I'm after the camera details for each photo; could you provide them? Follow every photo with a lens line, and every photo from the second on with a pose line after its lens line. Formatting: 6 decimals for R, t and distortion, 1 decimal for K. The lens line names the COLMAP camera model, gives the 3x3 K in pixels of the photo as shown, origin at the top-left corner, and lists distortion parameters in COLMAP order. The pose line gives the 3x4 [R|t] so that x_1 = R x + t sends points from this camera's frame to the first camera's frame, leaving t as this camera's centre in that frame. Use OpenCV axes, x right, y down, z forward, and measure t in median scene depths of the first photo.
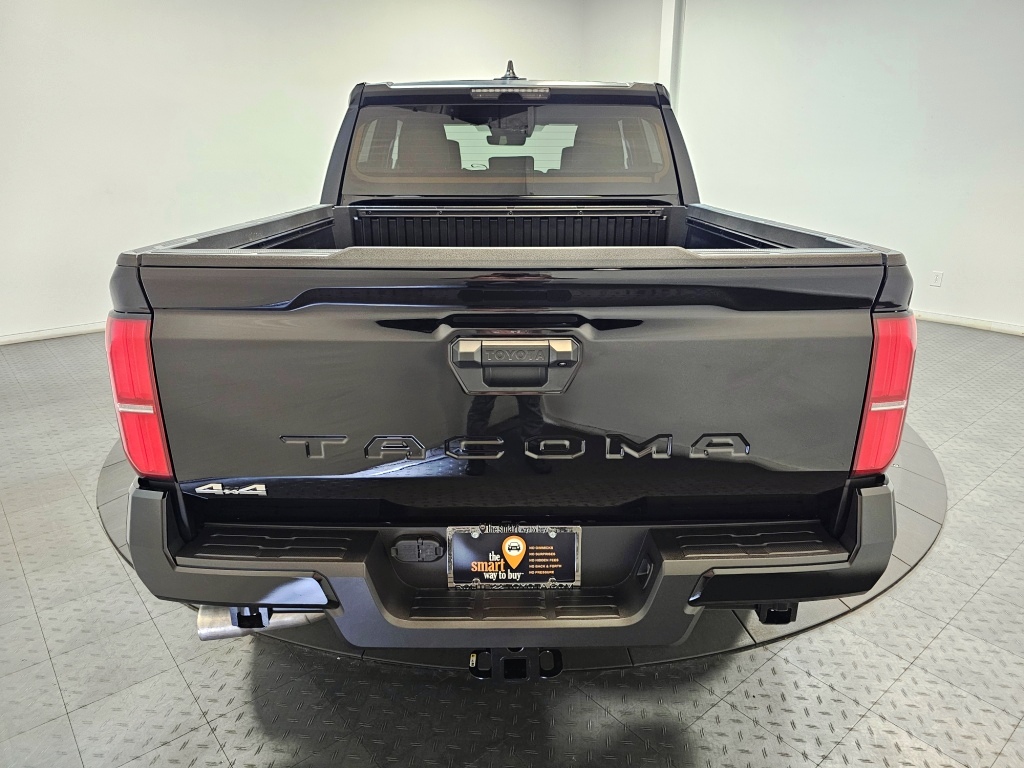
lens RADIAL K [[709.6, 0, 516.3], [0, 709.6, 383.5], [0, 0, 1]] dist [0.037003, -0.030948]
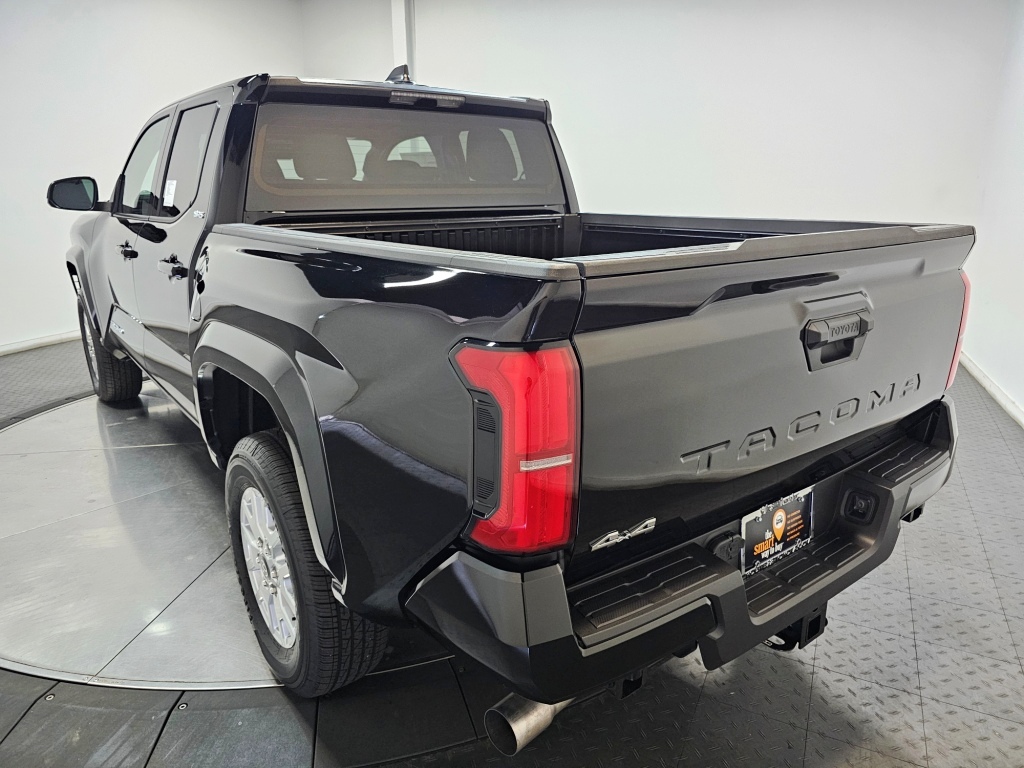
lens RADIAL K [[709.6, 0, 520.3], [0, 709.6, 387.0], [0, 0, 1]] dist [0.037003, -0.030948]
pose [[0.794738, -0.168396, 0.583125, -0.852996], [0.185842, 0.982111, 0.030333, -0.065805], [-0.577801, 0.084262, 0.811816, 0.323938]]
